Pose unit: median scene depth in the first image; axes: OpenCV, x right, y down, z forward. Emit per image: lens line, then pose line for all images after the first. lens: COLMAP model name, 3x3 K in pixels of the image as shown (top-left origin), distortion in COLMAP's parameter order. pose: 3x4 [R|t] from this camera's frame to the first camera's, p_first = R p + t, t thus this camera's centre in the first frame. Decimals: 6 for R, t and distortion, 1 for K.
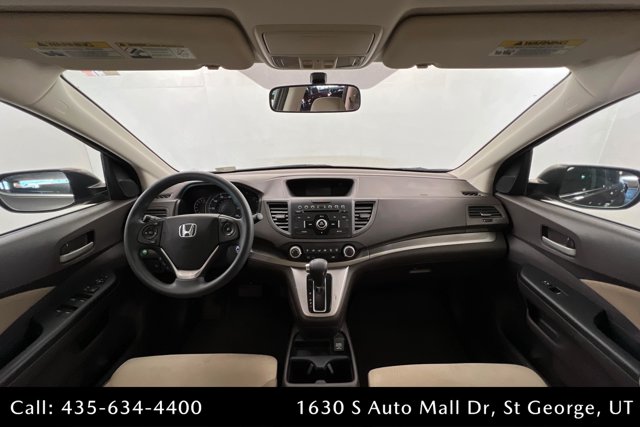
lens RADIAL K [[259.7, 0, 321.1], [0, 259.7, 215.0], [0, 0, 1]] dist [0.009110, -0.000967]
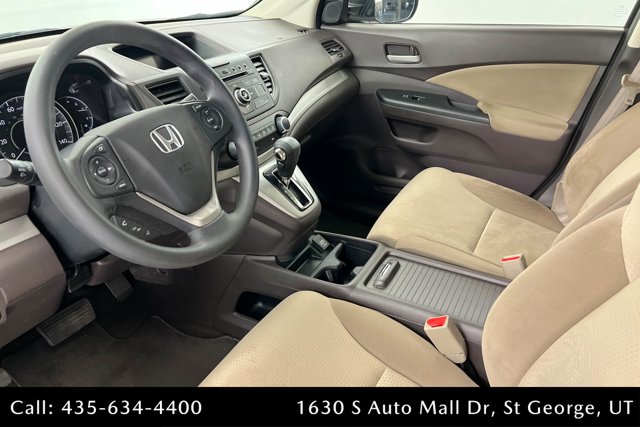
lens RADIAL K [[486.5, 0, 320.7], [0, 486.5, 214.2], [0, 0, 1]] dist [0.054968, -0.045998]
pose [[0.483881, -0.411633, 0.772281, -0.914848], [0.299563, 0.907069, 0.295782, -0.001007], [-0.822266, 0.088223, 0.562223, 0.168532]]
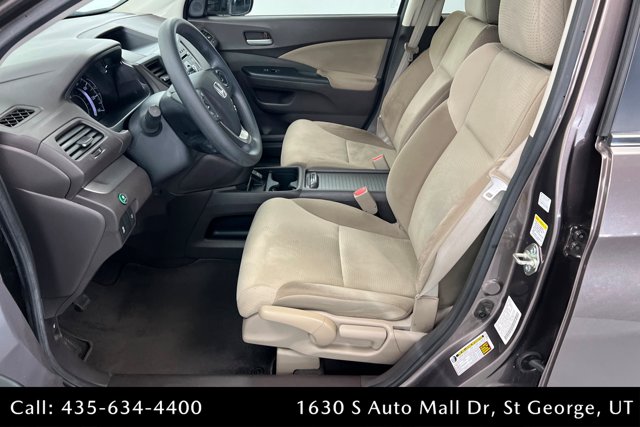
lens RADIAL K [[486.5, 0, 325.0], [0, 486.5, 214.6], [0, 0, 1]] dist [0.054968, -0.045998]
pose [[0.002011, -0.476196, 0.879337, -1.616959], [0.316258, 0.834508, 0.451196, -0.163363], [-0.948671, 0.277190, 0.152279, 0.430127]]
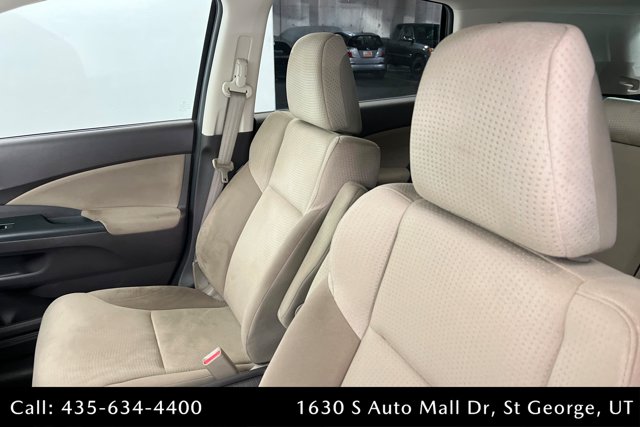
lens RADIAL K [[486.5, 0, 323.0], [0, 486.5, 212.9], [0, 0, 1]] dist [0.054968, -0.045998]
pose [[-0.411564, -0.316655, 0.854602, -0.821021], [0.314430, 0.830793, 0.459257, -0.153370], [-0.855423, 0.457726, -0.242358, 0.363403]]
